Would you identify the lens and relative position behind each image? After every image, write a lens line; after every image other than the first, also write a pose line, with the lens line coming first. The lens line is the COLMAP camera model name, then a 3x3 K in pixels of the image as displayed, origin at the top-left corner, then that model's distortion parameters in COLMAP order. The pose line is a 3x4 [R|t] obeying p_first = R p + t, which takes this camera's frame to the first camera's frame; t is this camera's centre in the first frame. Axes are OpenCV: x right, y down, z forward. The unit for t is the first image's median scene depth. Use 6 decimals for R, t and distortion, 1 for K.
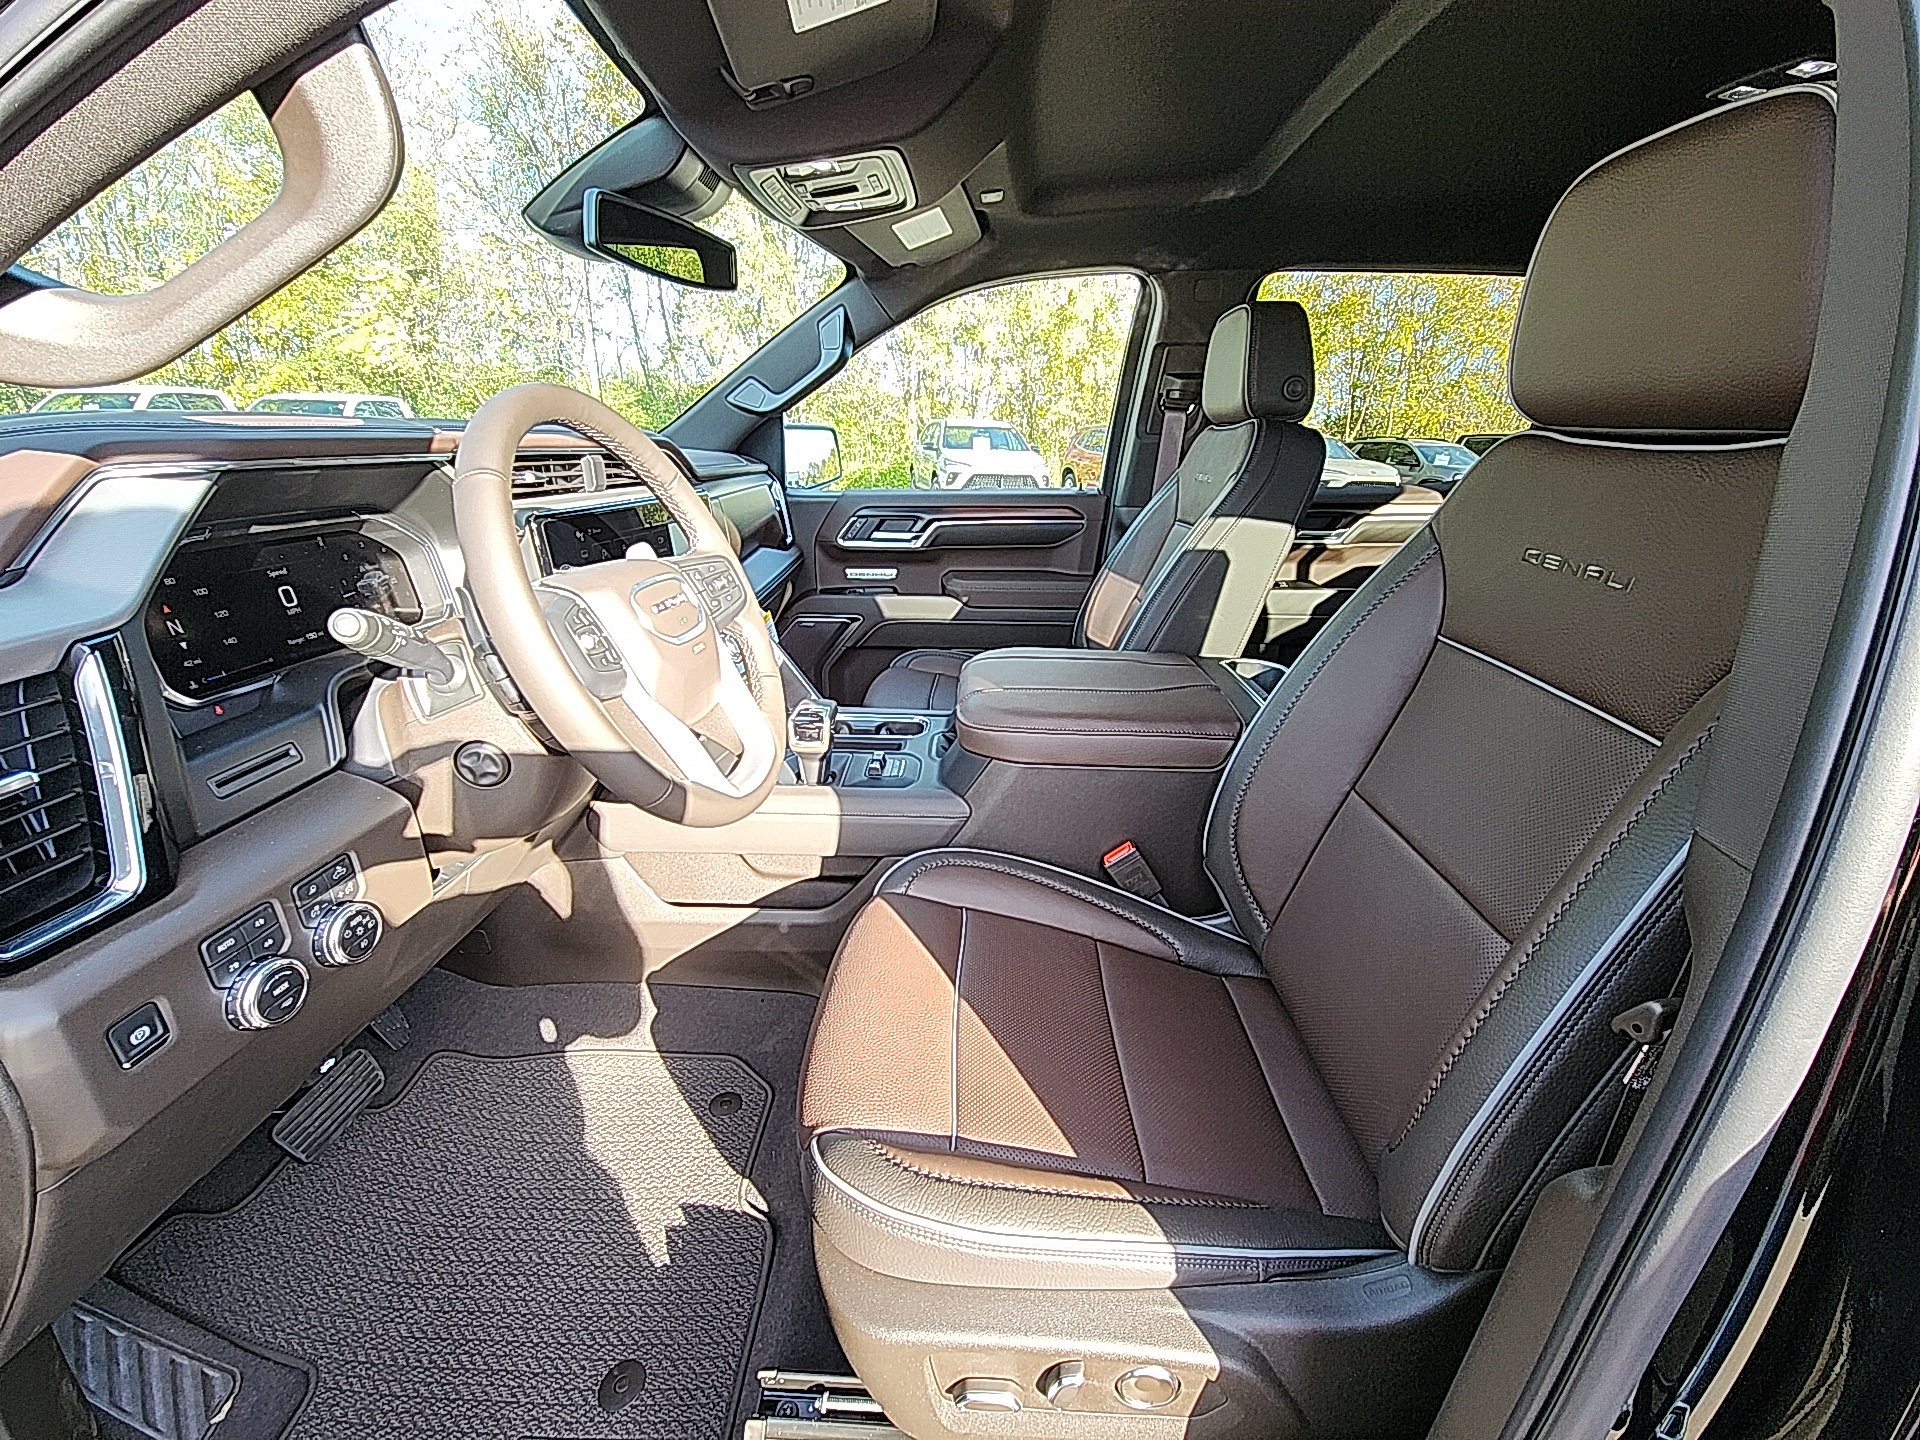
lens RADIAL K [[776.5, 0, 954.8], [0, 776.5, 676.6], [0, 0, 1]] dist [0.003156, -0.000575]
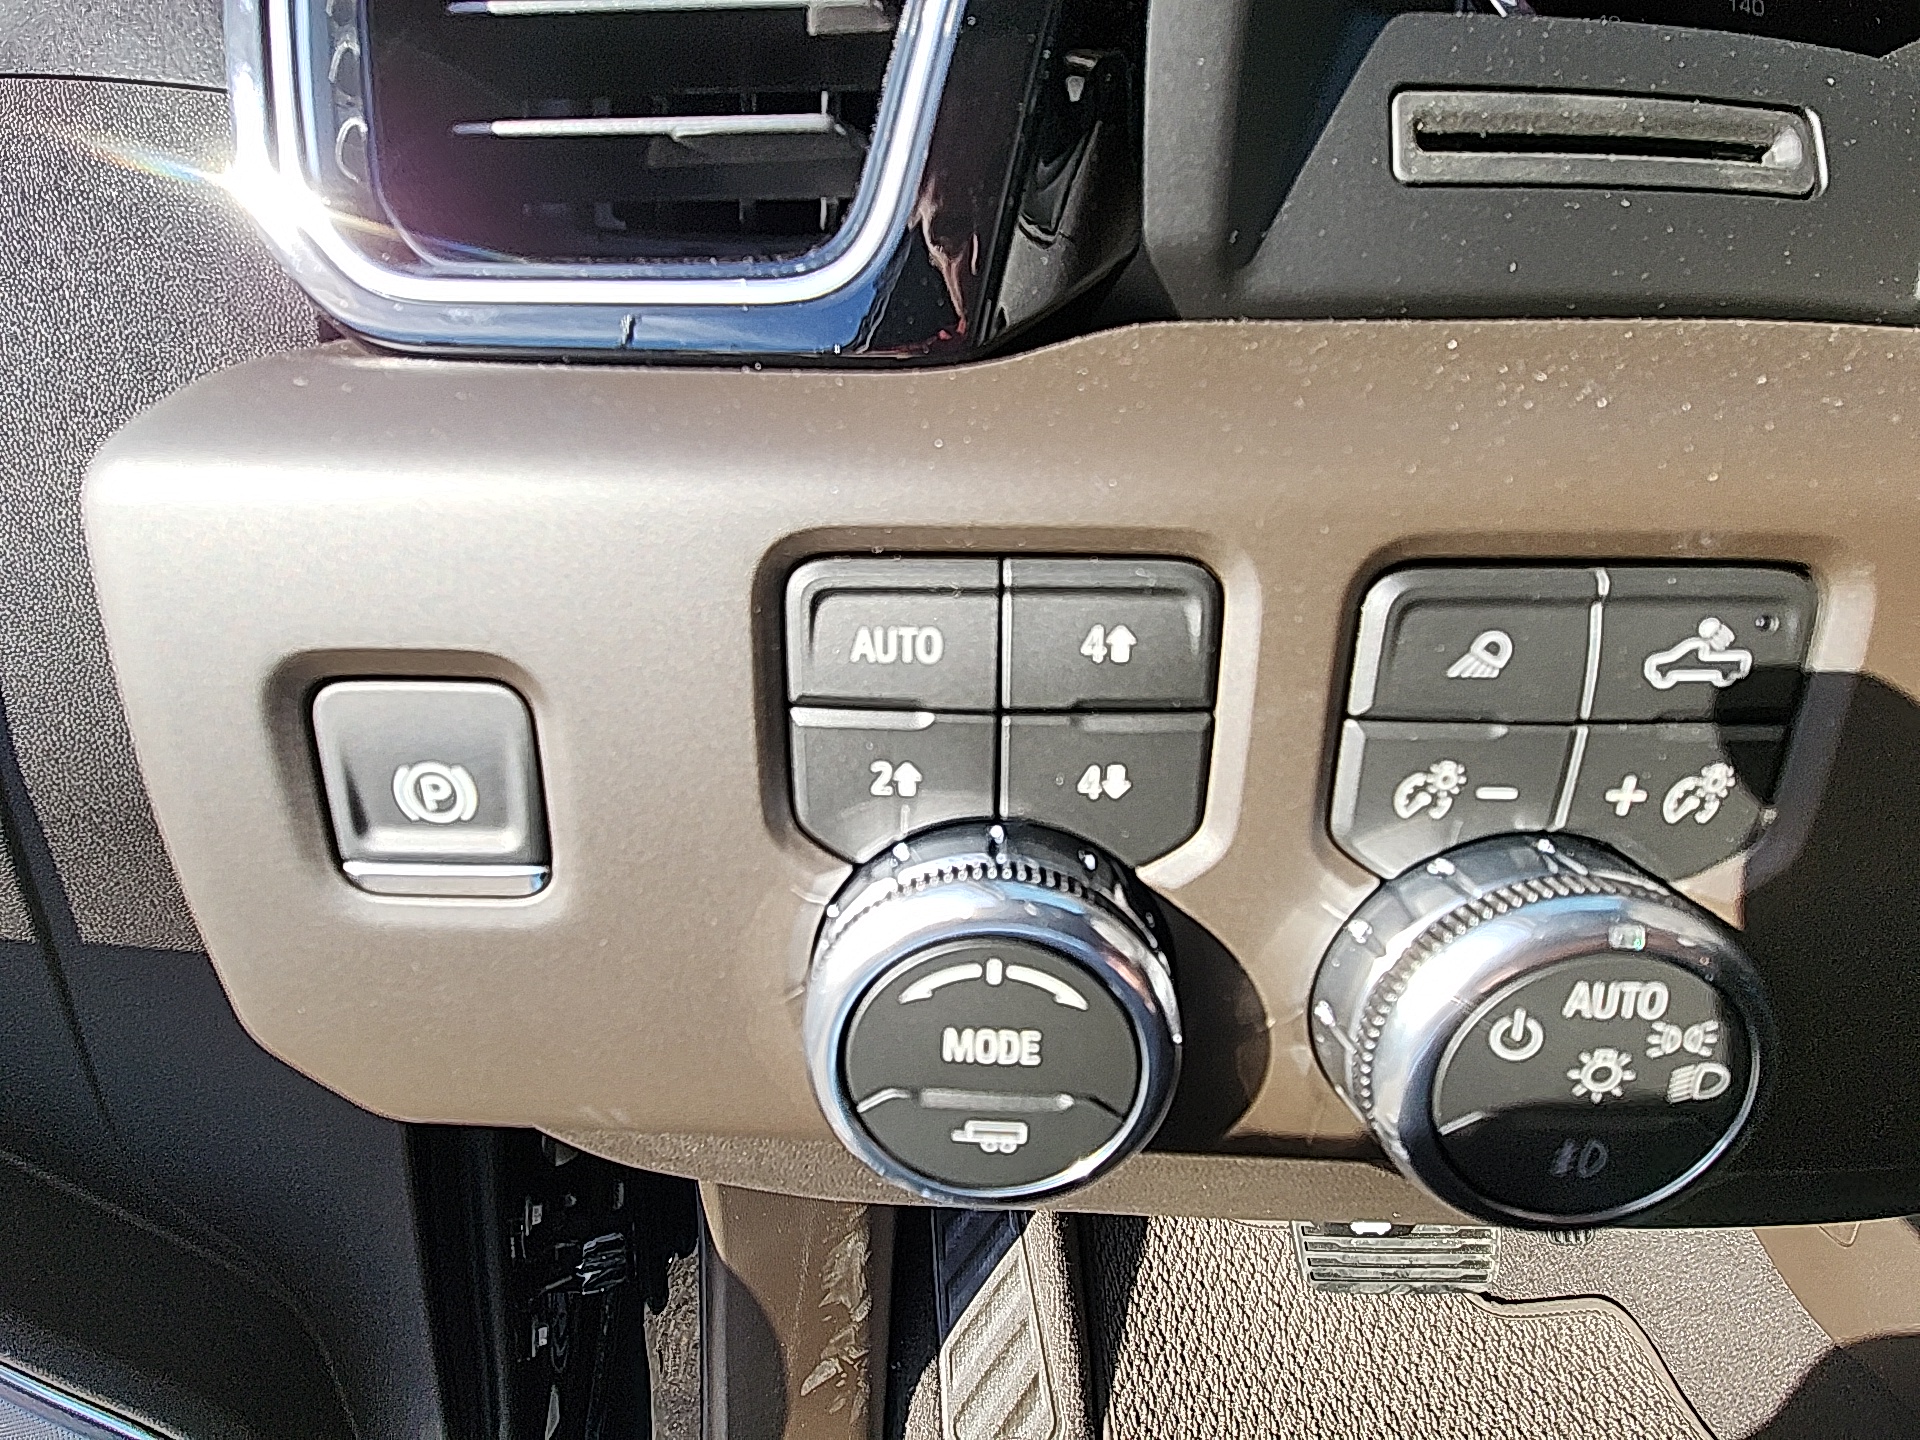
lens RADIAL K [[762.9, 0, 952.5], [0, 762.9, 692.1], [0, 0, 1]] dist [-0.000463, -0.000004]
pose [[0.014284, 0.301456, -0.953373, -0.680301], [-0.290219, 0.913675, 0.284555, 0.267116], [0.956854, 0.272622, 0.100539, 0.886925]]
